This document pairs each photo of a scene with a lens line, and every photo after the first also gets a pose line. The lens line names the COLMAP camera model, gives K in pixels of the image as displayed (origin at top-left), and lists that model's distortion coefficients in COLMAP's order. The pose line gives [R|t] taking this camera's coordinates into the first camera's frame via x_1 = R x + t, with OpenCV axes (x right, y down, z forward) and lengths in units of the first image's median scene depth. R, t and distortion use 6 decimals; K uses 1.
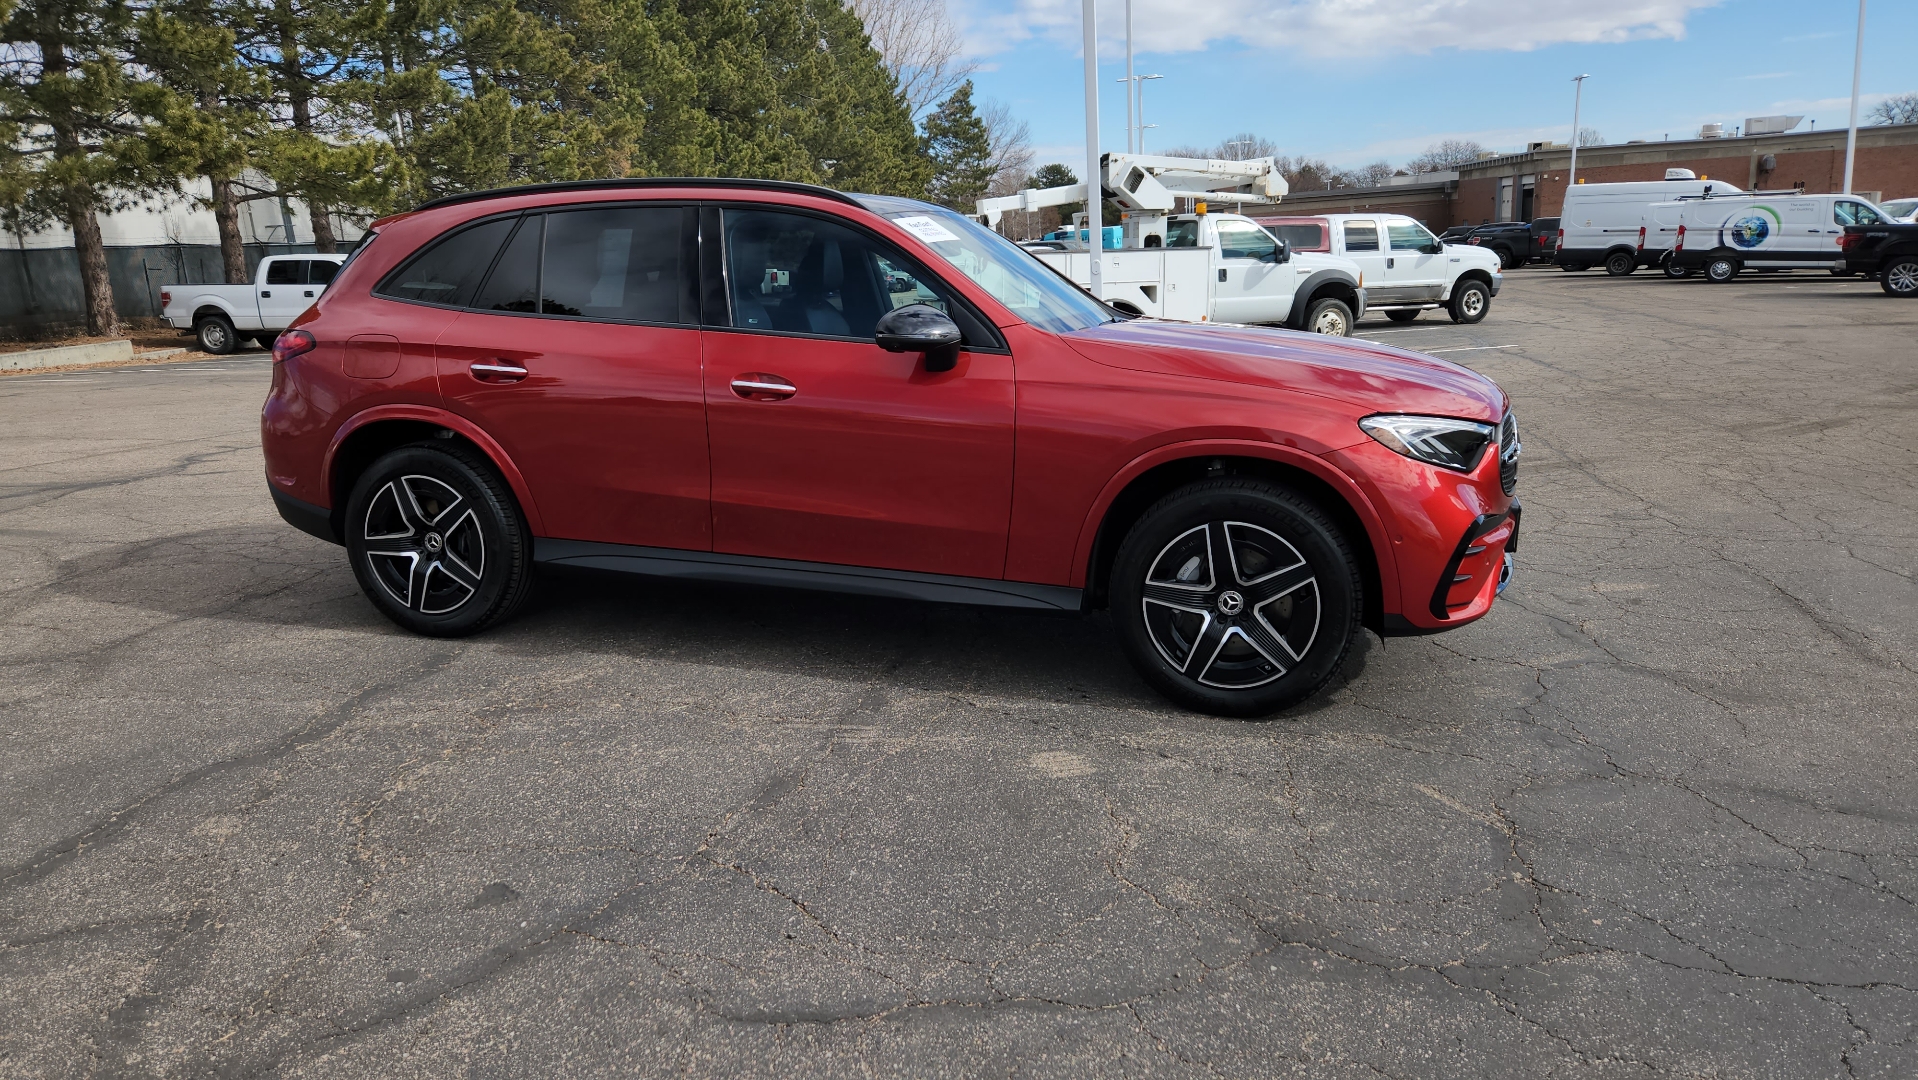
lens RADIAL K [[1300.6, 0, 912.4], [0, 1300.6, 539.4], [0, 0, 1]] dist [0.081647, -0.067143]
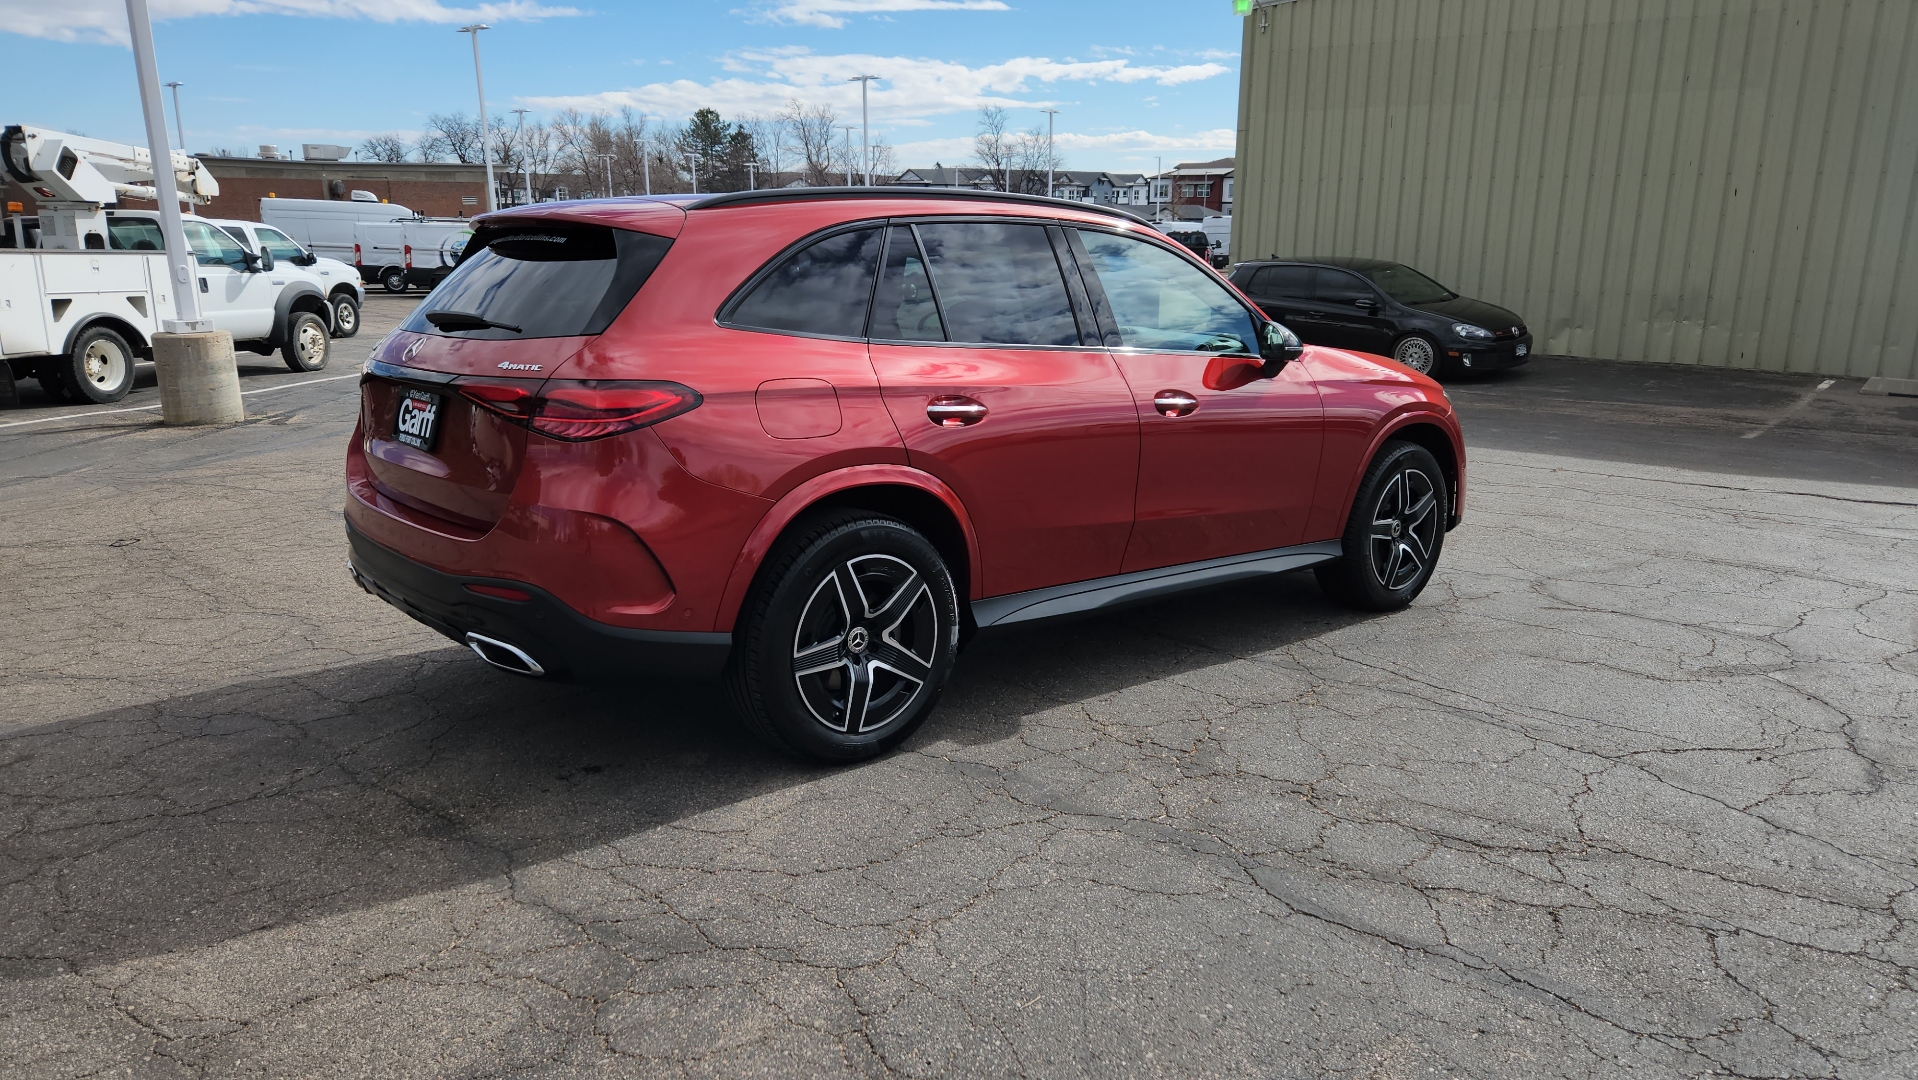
lens RADIAL K [[1303.6, 0, 922.6], [0, 1303.6, 544.4], [0, 0, 1]] dist [0.083199, -0.068939]
pose [[0.510489, -0.158917, 0.845072, -0.280398], [0.163501, 0.982783, 0.086046, -0.032229], [-0.844197, 0.094245, 0.527683, 0.156923]]
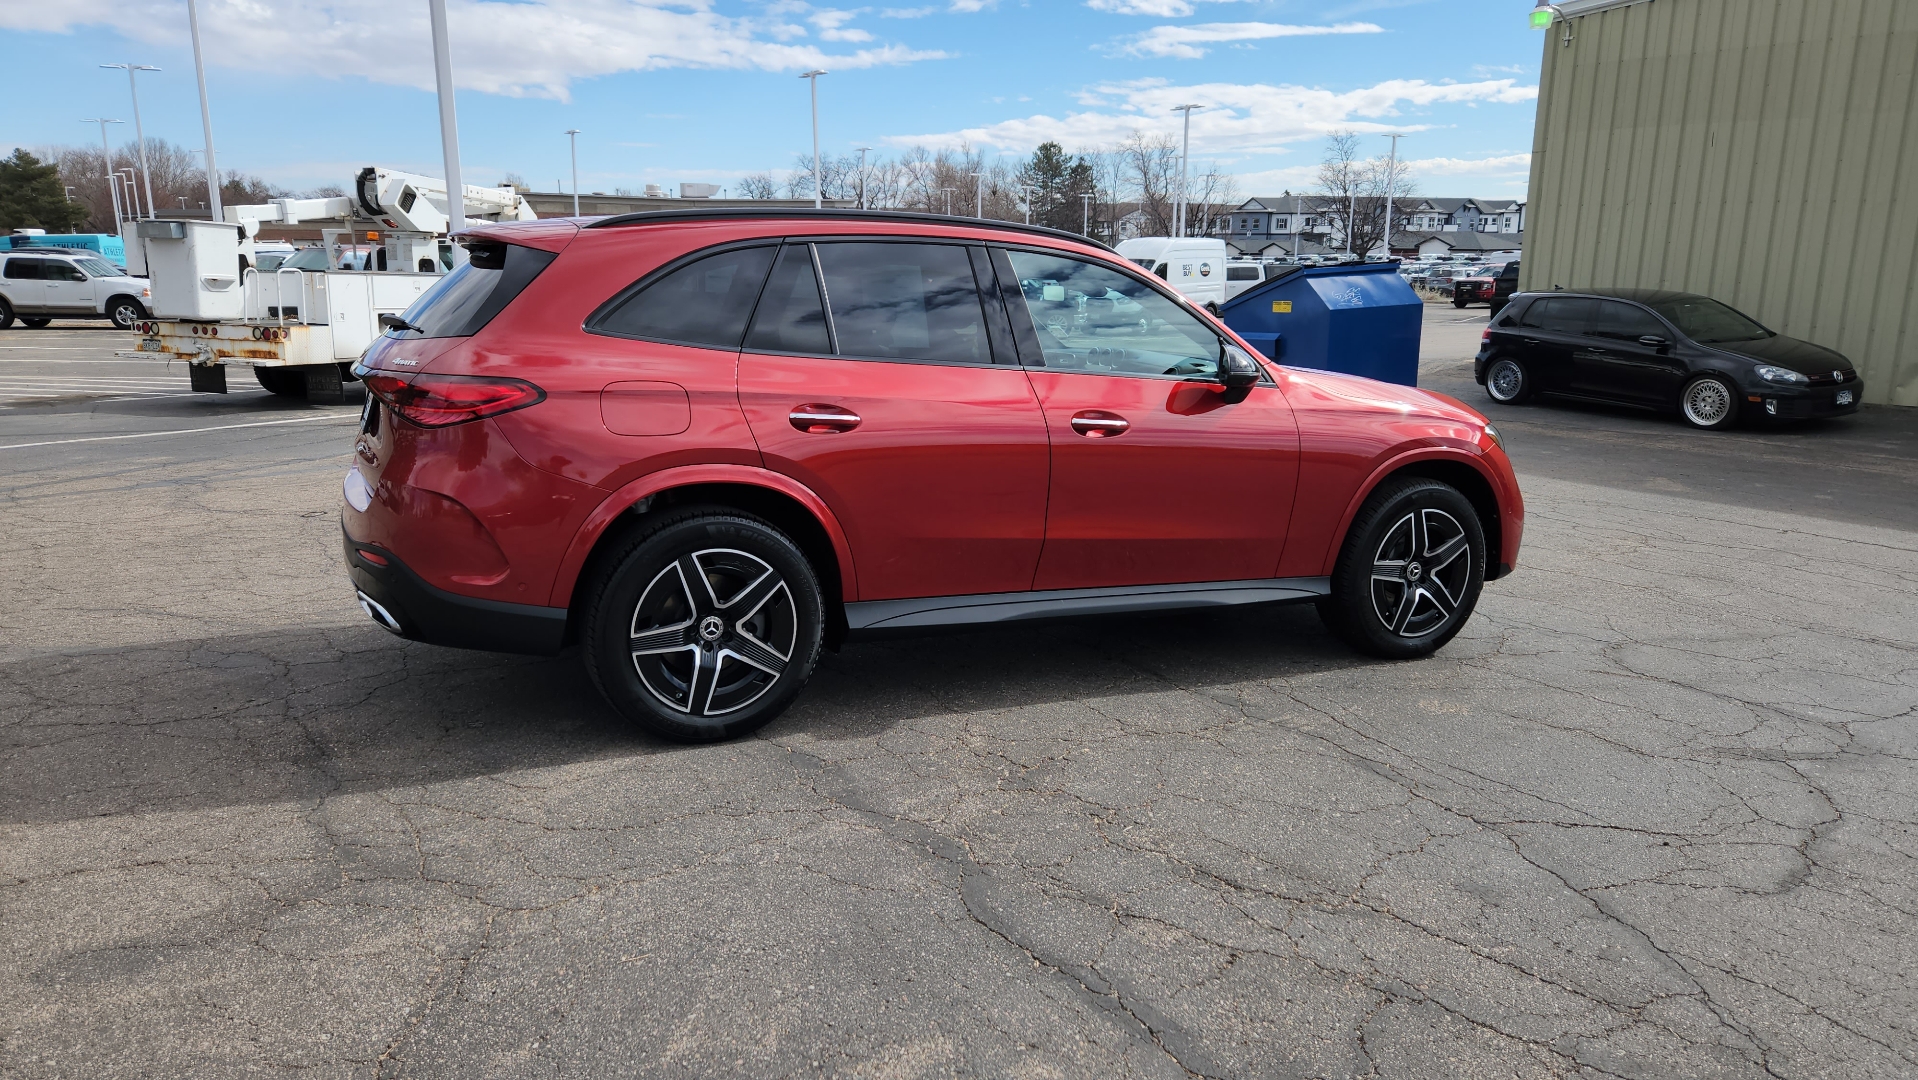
lens RADIAL K [[1300.6, 0, 912.4], [0, 1300.6, 539.4], [0, 0, 1]] dist [0.081647, -0.067143]
pose [[0.719280, -0.099188, 0.687603, -0.236447], [0.113071, 0.993272, 0.025002, -0.016994], [-0.685457, 0.059765, 0.725657, 0.088028]]
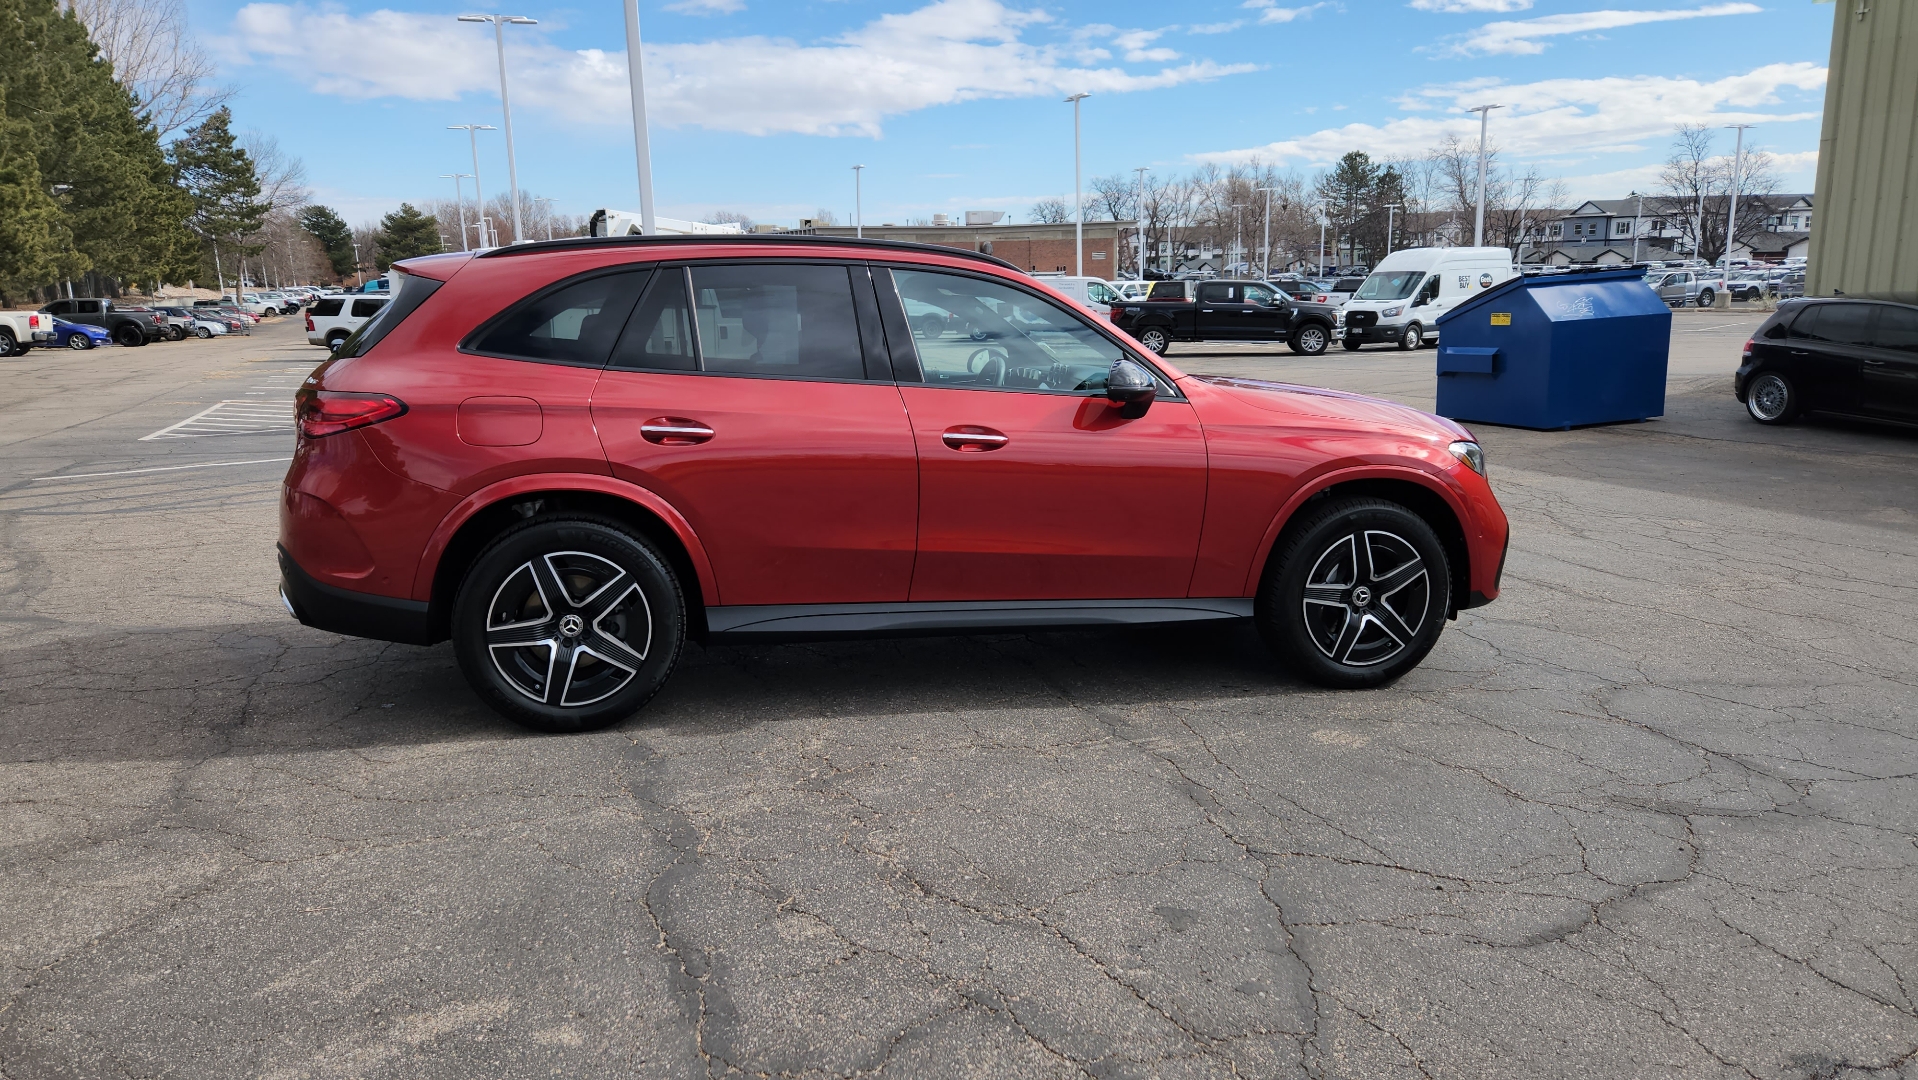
lens RADIAL K [[1301.7, 0, 919.8], [0, 1301.7, 539.8], [0, 0, 1]] dist [0.073051, -0.055999]
pose [[0.855704, -0.071849, 0.512454, -0.174002], [0.092324, 0.995622, -0.014573, -0.006012], [-0.509164, 0.059782, 0.858591, 0.031025]]
